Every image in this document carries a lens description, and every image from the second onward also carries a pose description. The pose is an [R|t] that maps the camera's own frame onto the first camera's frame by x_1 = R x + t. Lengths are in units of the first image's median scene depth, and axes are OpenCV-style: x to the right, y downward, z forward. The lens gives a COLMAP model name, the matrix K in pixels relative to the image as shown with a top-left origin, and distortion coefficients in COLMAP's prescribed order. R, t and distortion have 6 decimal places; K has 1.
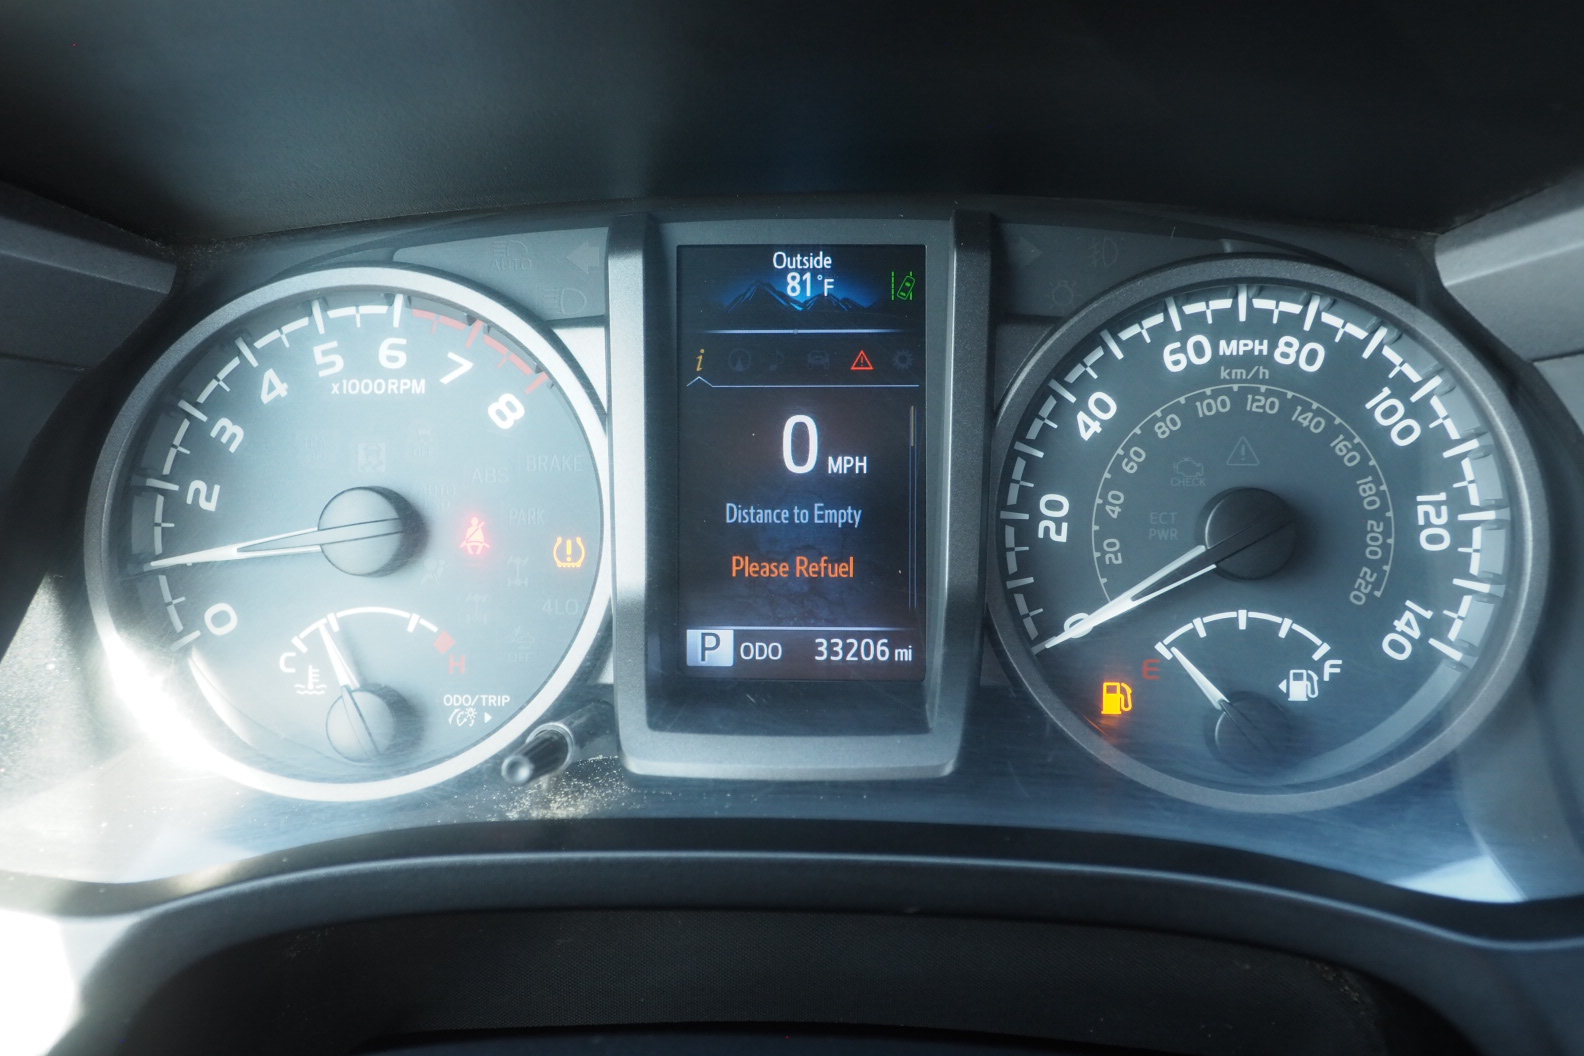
lens RADIAL K [[1564.3, 0, 783.1], [0, 1564.3, 530.0], [0, 0, 1]] dist [-0.009038, 0.000000]
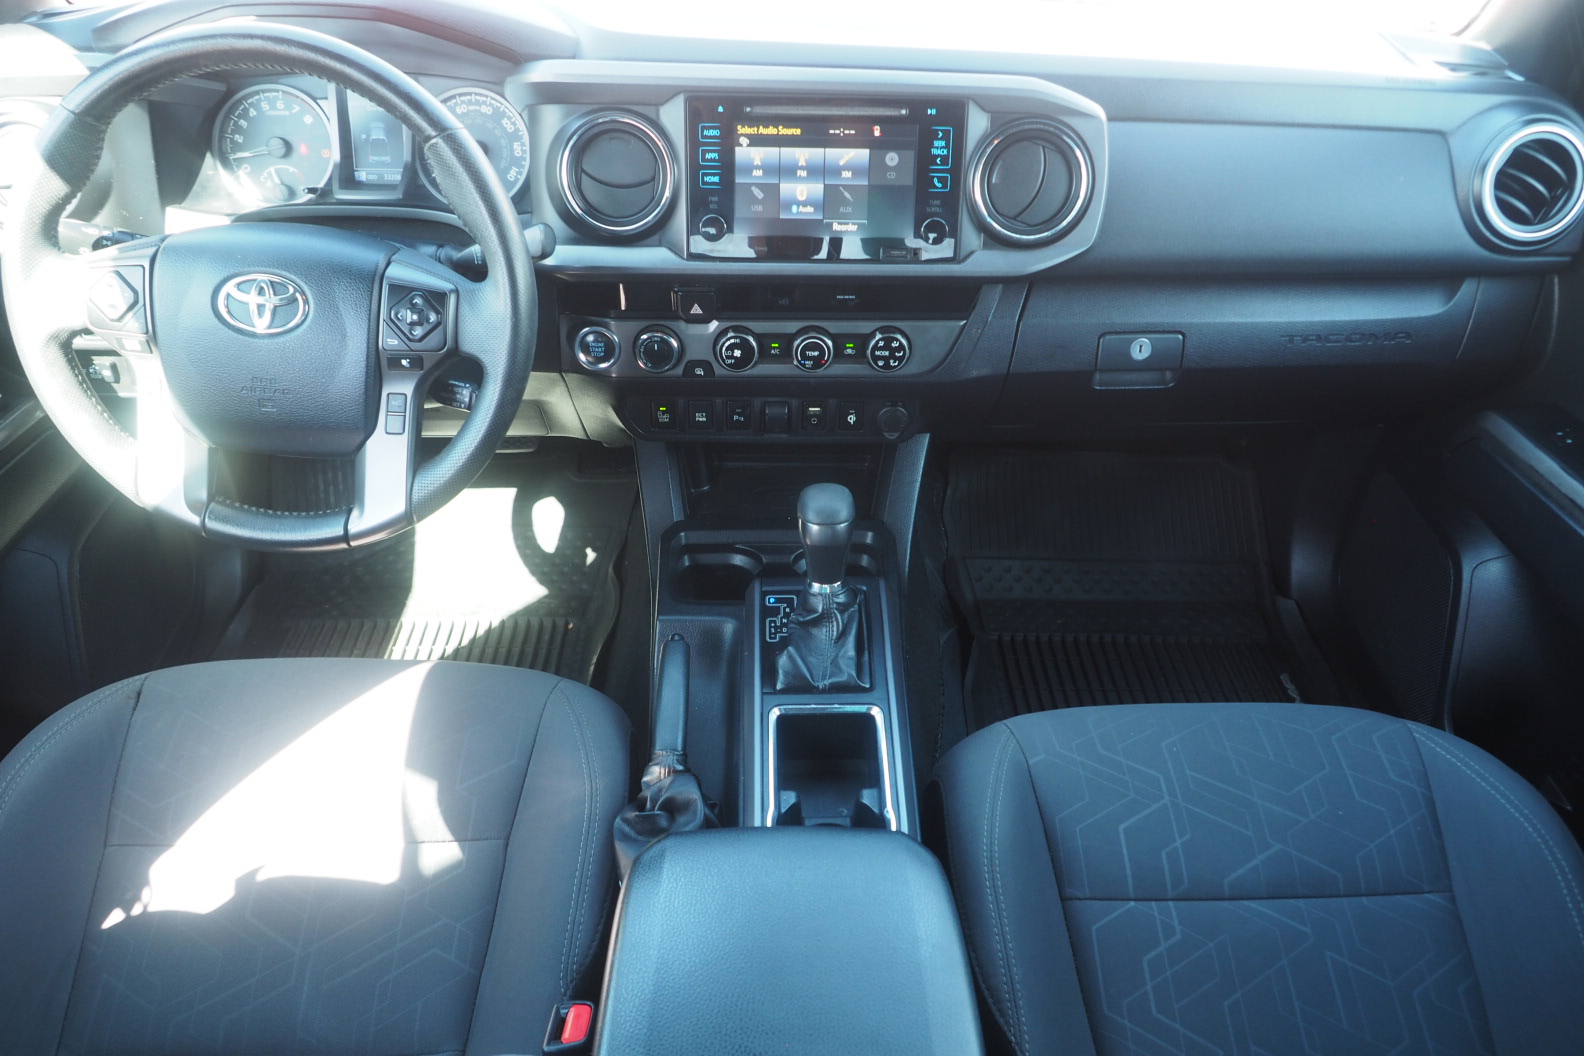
lens RADIAL K [[1120.5, 0, 801.2], [0, 1120.5, 519.3], [0, 0, 1]] dist [-0.023553, 0.001882]
pose [[0.995440, -0.008710, 0.094988, 0.917139], [-0.017853, 0.961212, 0.275233, 0.121828], [-0.093700, -0.275673, 0.956674, -2.486306]]
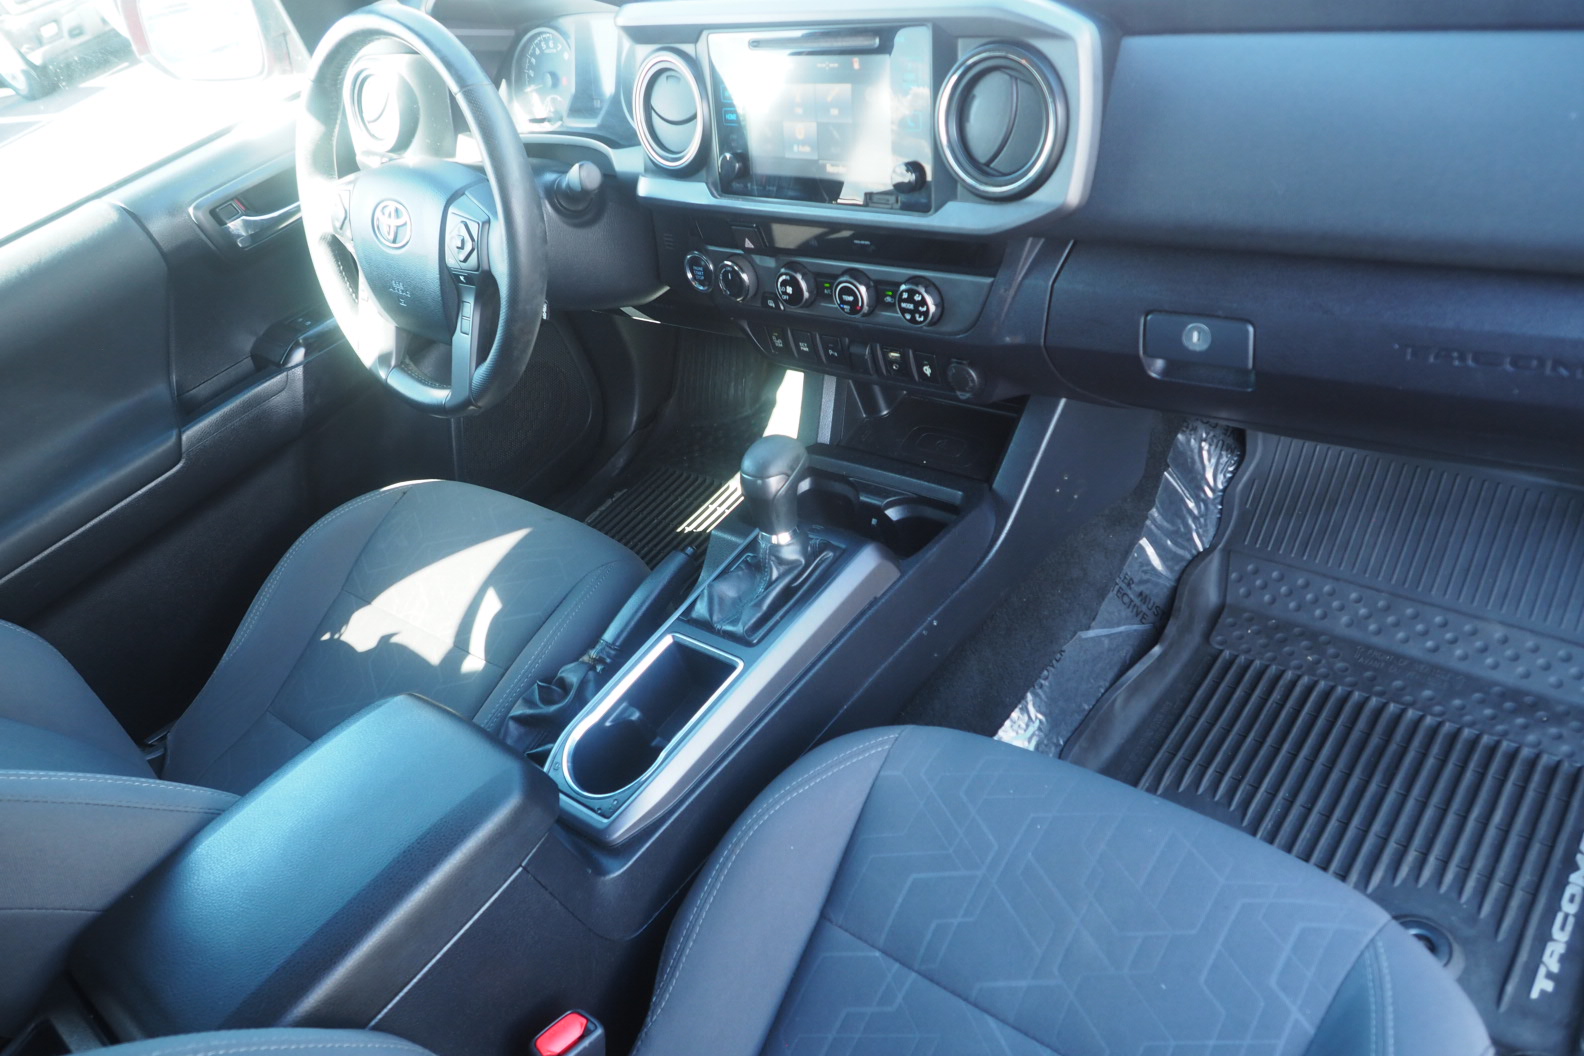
lens RADIAL K [[1120.5, 0, 794.1], [0, 1120.5, 532.5], [0, 0, 1]] dist [-0.023553, 0.001882]
pose [[0.795889, 0.224255, -0.562380, 2.971932], [0.025389, 0.915694, 0.401074, -0.094232], [0.604910, -0.333489, 0.723097, -1.821748]]
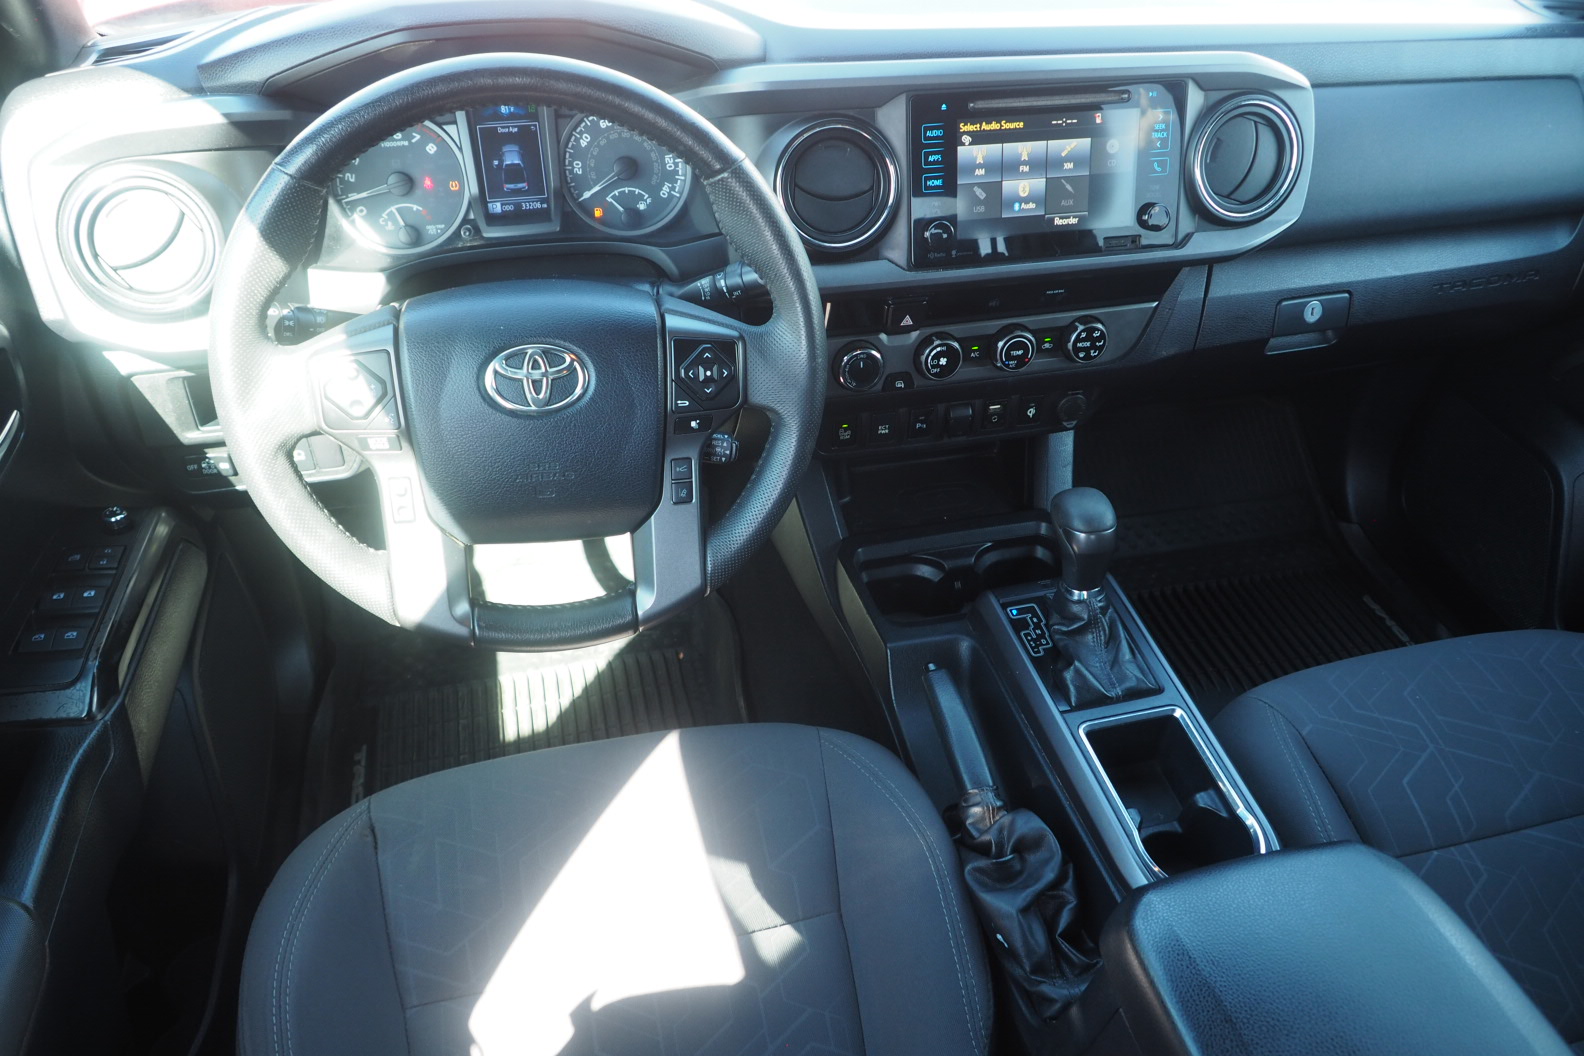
lens RADIAL K [[1120.5, 0, 796.7], [0, 1120.5, 531.0], [0, 0, 1]] dist [-0.023553, 0.001882]
pose [[0.955178, -0.151082, 0.254577, -0.163125], [0.059867, 0.940778, 0.333695, -0.053419], [-0.289916, -0.303498, 0.907655, -2.071916]]
